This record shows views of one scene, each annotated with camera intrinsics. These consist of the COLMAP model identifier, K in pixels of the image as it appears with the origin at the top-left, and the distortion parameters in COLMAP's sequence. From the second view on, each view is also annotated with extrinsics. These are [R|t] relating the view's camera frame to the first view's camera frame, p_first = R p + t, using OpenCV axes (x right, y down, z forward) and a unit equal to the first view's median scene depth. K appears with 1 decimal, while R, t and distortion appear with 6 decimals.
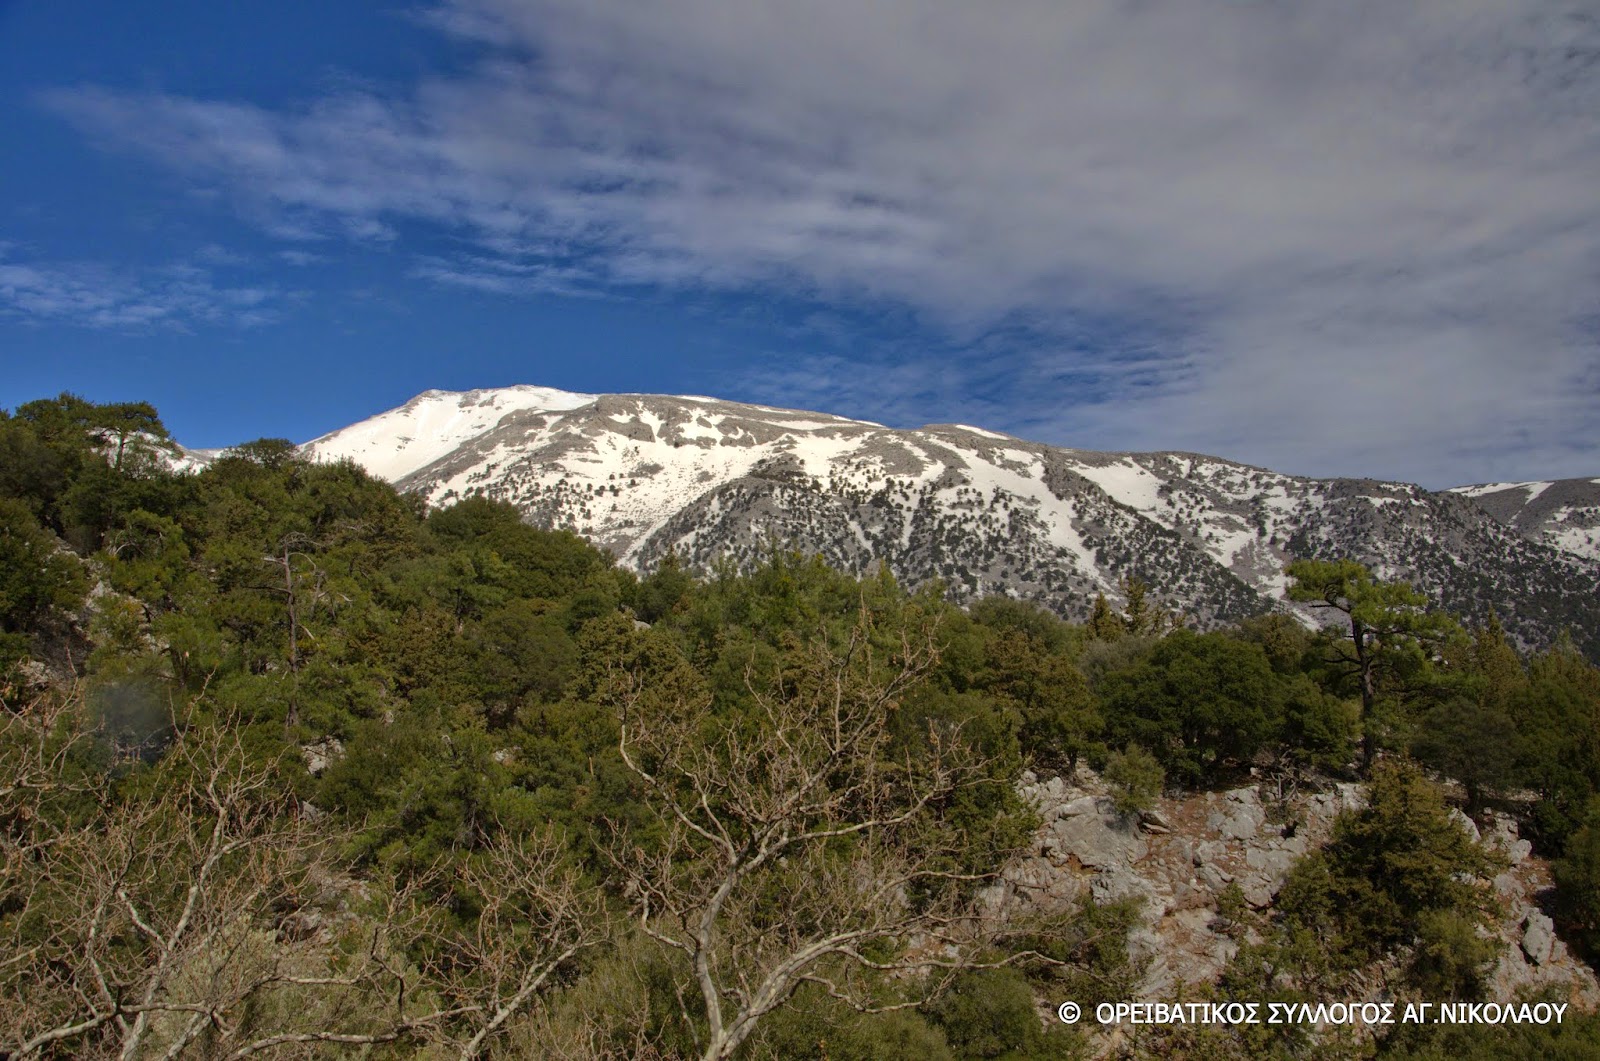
lens RADIAL K [[1910.8, 0, 800.0], [0, 1910.8, 530.5], [0, 0, 1]] dist [0.021386, 0.000000]
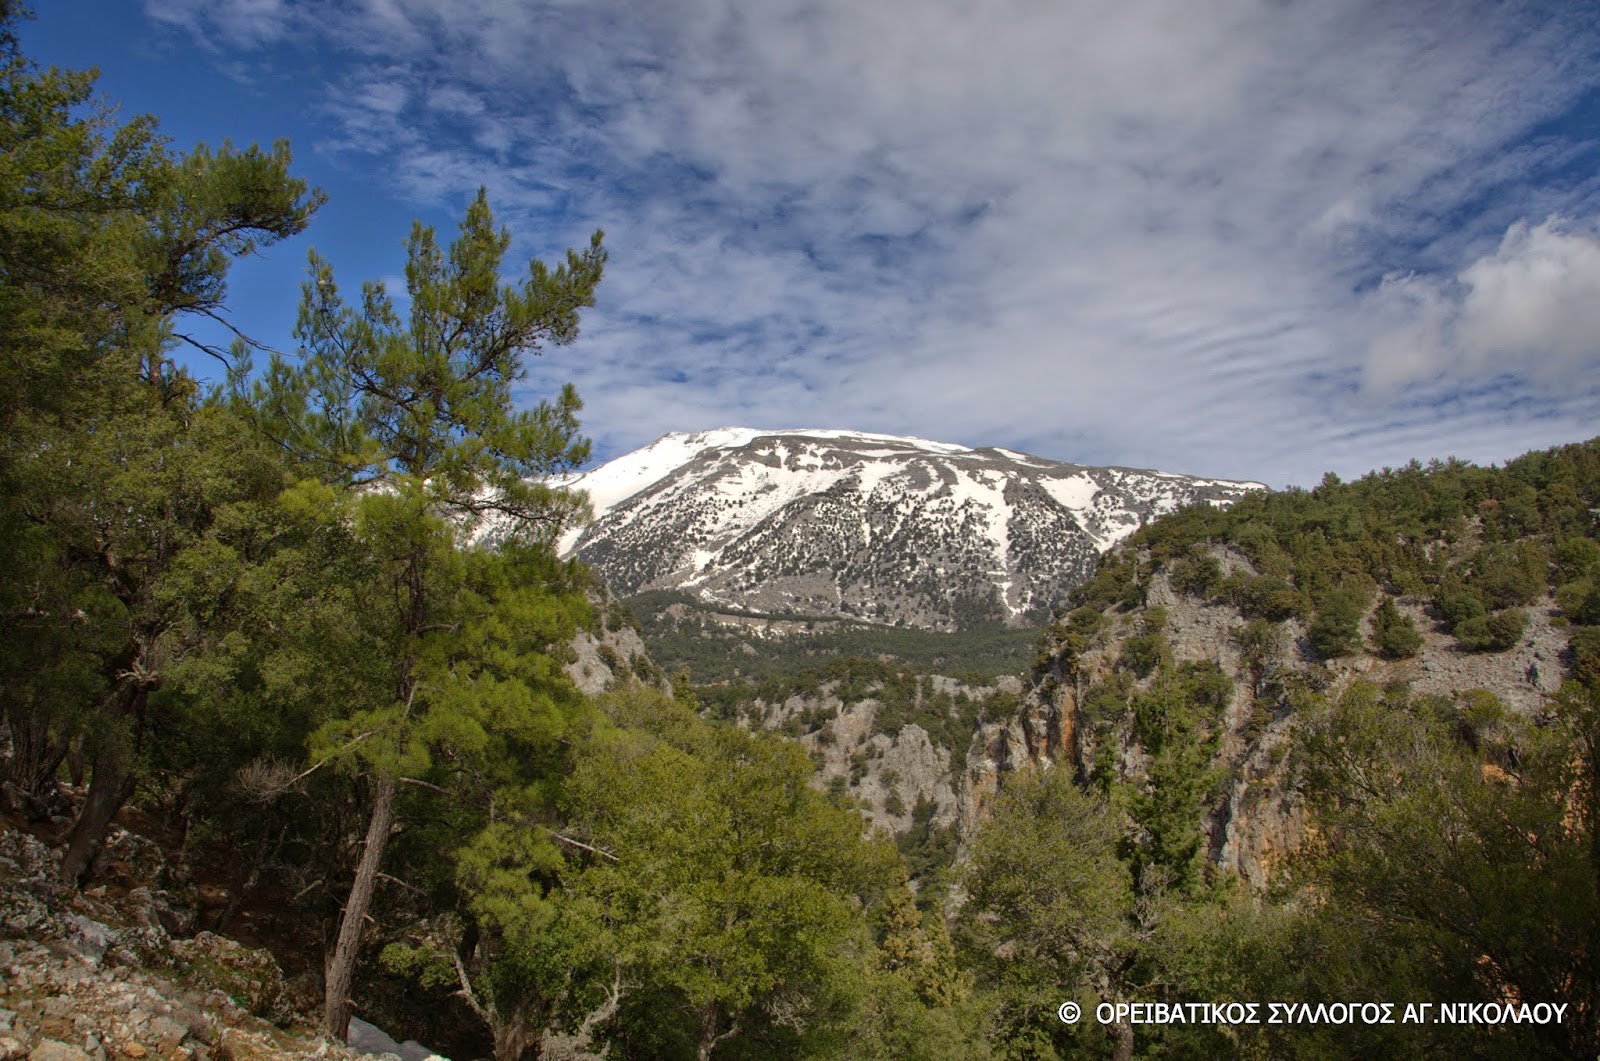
lens RADIAL K [[1910.8, 0, 800.0], [0, 1910.8, 531.3], [0, 0, 1]] dist [0.021386, 0.000000]
pose [[0.941728, -0.016182, -0.335987, 0.469123], [0.028920, 0.999039, 0.032945, -0.048224], [0.335131, -0.040742, 0.941290, -0.443843]]
